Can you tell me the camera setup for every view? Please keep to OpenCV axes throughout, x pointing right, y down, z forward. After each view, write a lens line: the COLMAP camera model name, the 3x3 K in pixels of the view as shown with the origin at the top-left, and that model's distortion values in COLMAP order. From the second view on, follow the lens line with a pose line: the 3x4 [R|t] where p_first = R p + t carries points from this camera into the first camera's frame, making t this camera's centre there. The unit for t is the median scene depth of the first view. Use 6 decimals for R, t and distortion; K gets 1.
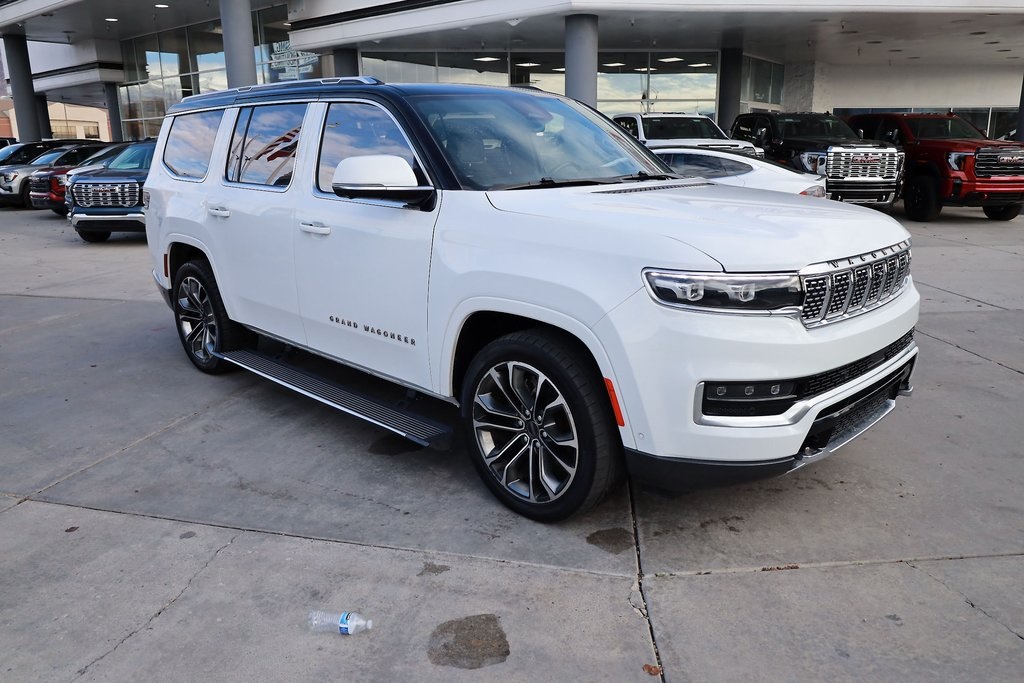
lens RADIAL K [[762.9, 0, 511.9], [0, 762.9, 338.1], [0, 0, 1]] dist [-0.009961, -0.002726]
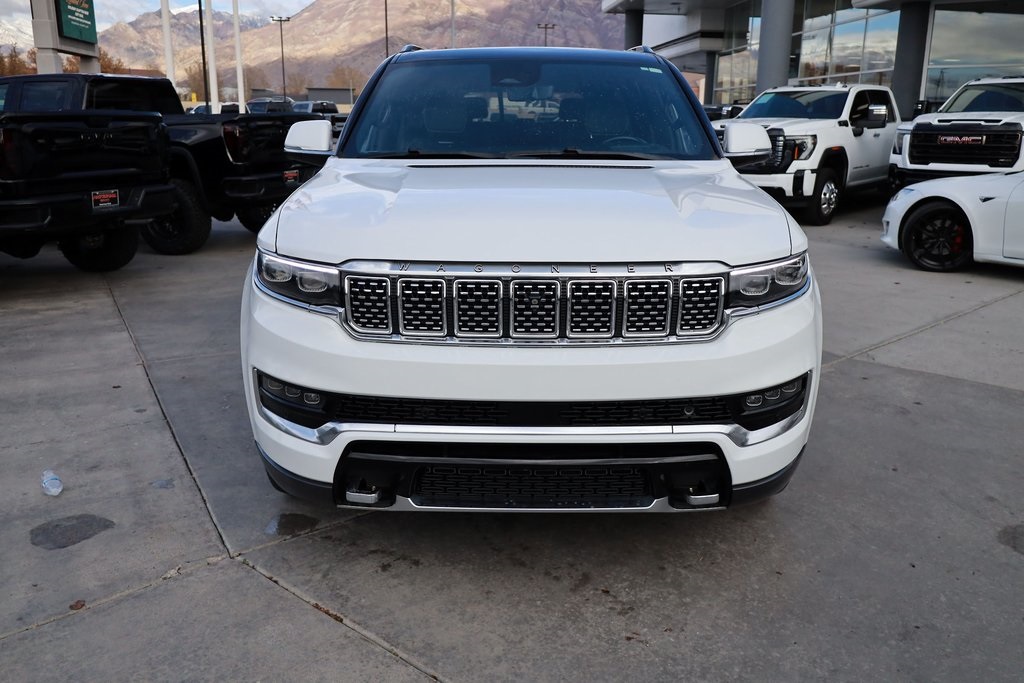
lens RADIAL K [[847.3, 0, 512.0], [0, 847.3, 341.5], [0, 0, 1]] dist [-0.003630, -0.001404]
pose [[0.689620, 0.196679, -0.696952, 0.994074], [-0.189673, 0.977871, 0.088277, -0.102527], [0.698891, 0.071315, 0.711664, 0.414554]]
